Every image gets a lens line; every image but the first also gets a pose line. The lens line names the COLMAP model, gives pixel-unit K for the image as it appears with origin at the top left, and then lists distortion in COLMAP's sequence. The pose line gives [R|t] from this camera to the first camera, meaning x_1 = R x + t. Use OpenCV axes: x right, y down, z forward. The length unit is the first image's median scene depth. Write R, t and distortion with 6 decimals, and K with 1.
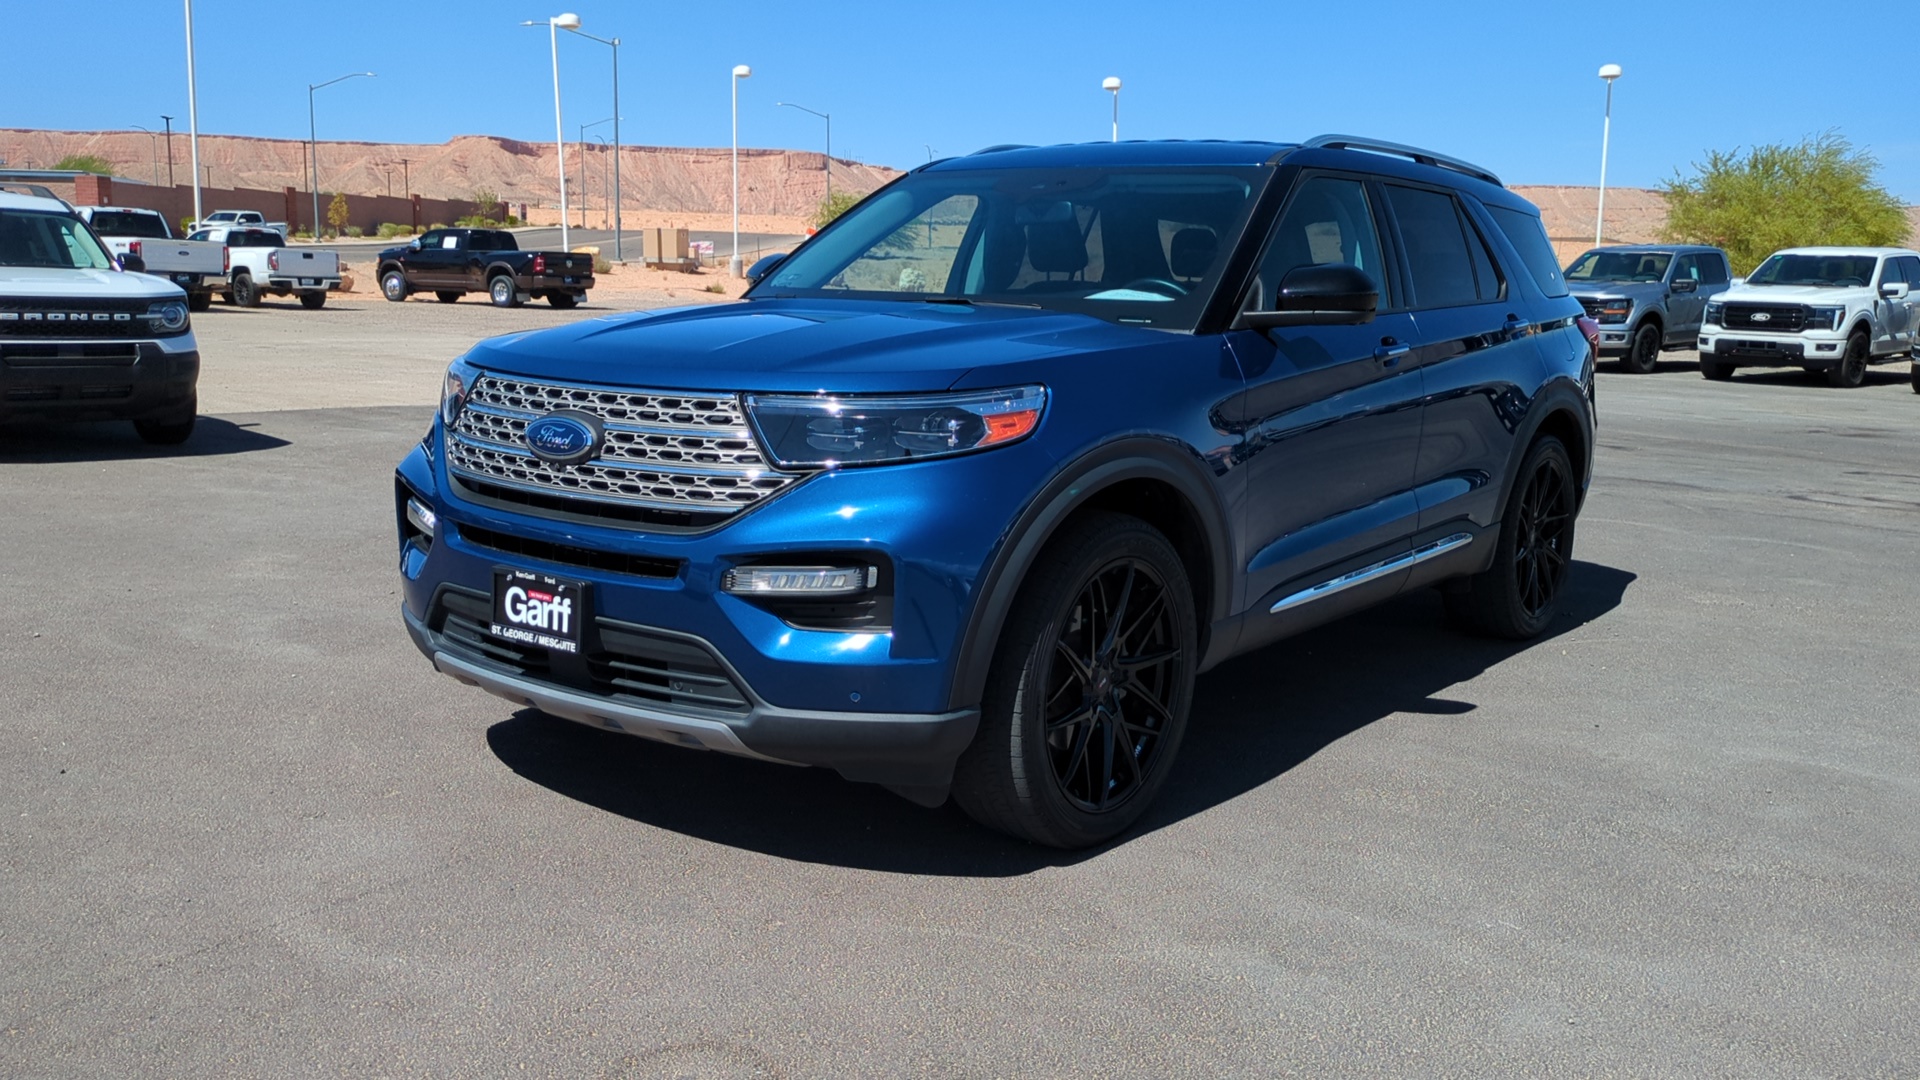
lens RADIAL K [[1626.7, 0, 960.0], [0, 1626.7, 540.0], [0, 0, 1]] dist [0.088313, -0.133082]
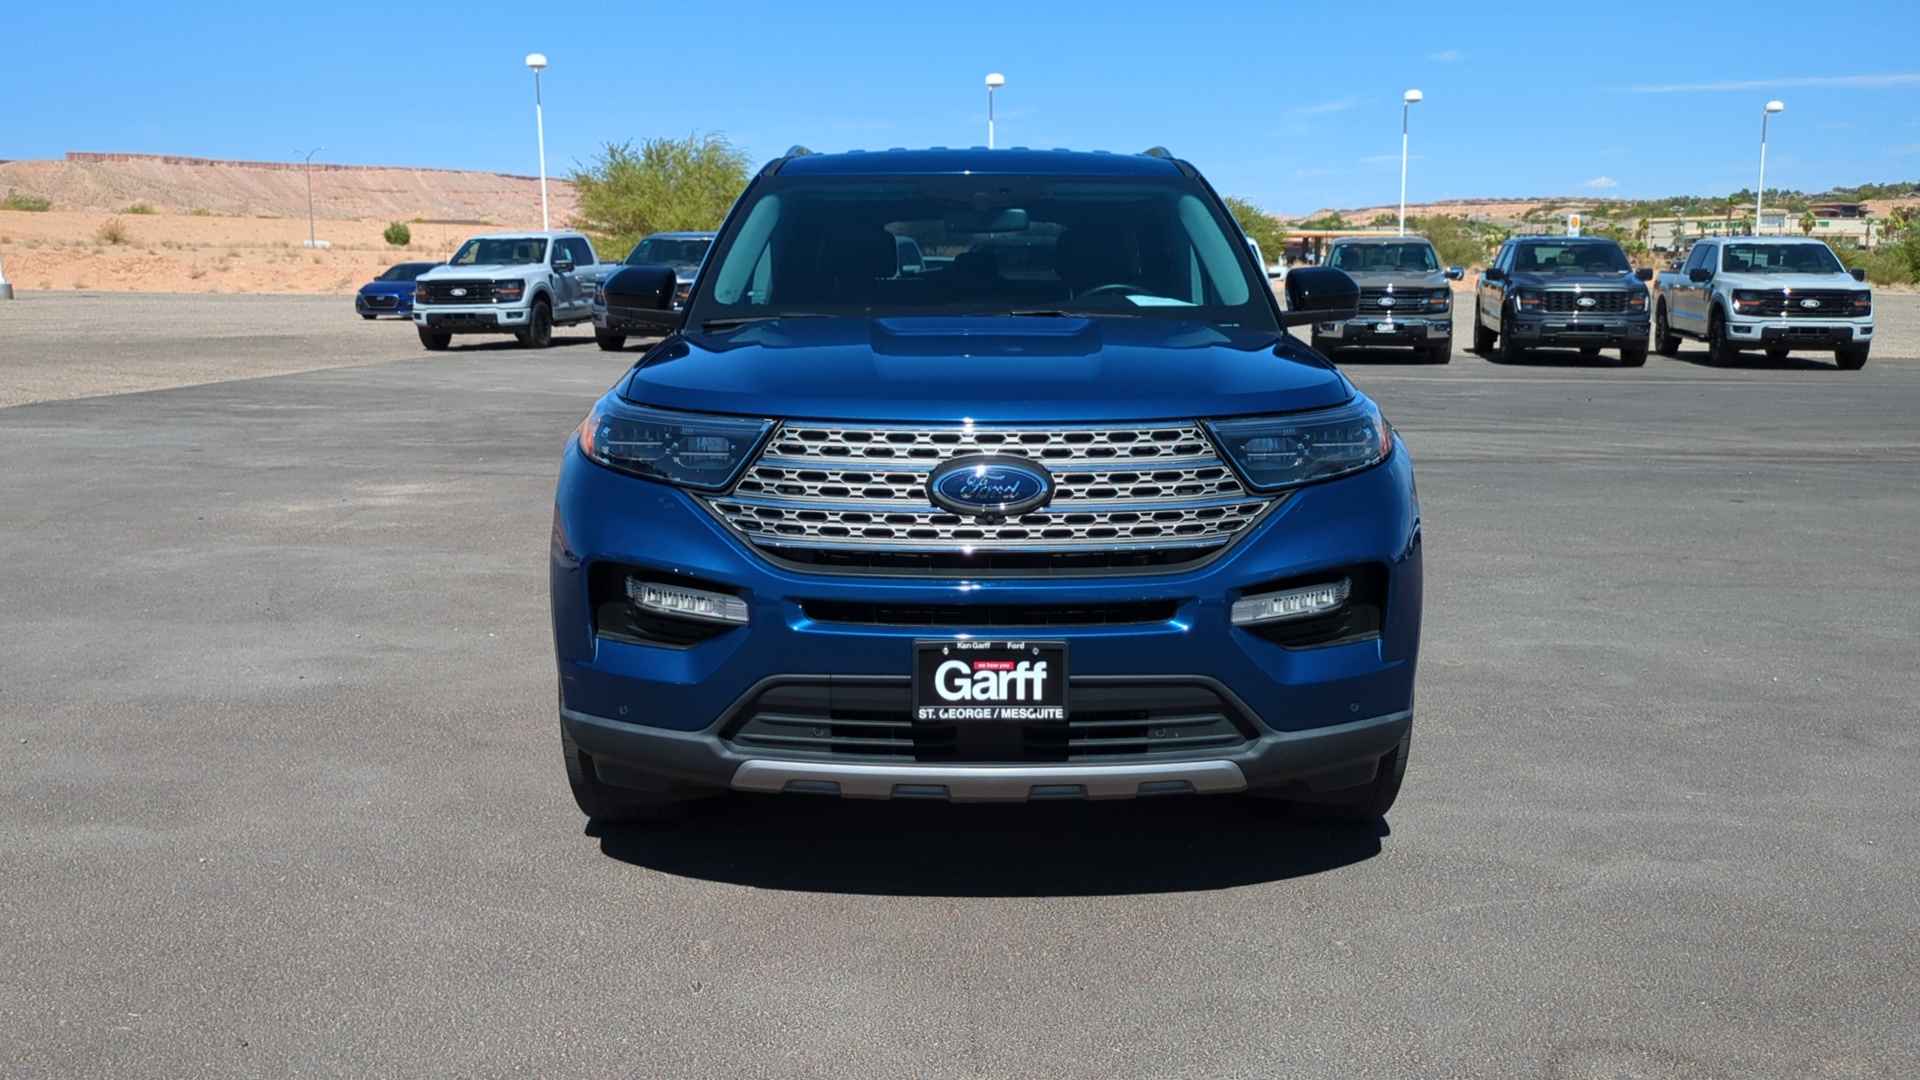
lens RADIAL K [[1626.7, 0, 960.0], [0, 1626.7, 540.0], [0, 0, 1]] dist [0.088313, -0.133082]
pose [[0.797219, -0.121685, 0.591299, -0.788705], [0.115084, 0.992146, 0.049014, -0.079294], [-0.592619, 0.028974, 0.804962, 0.294412]]
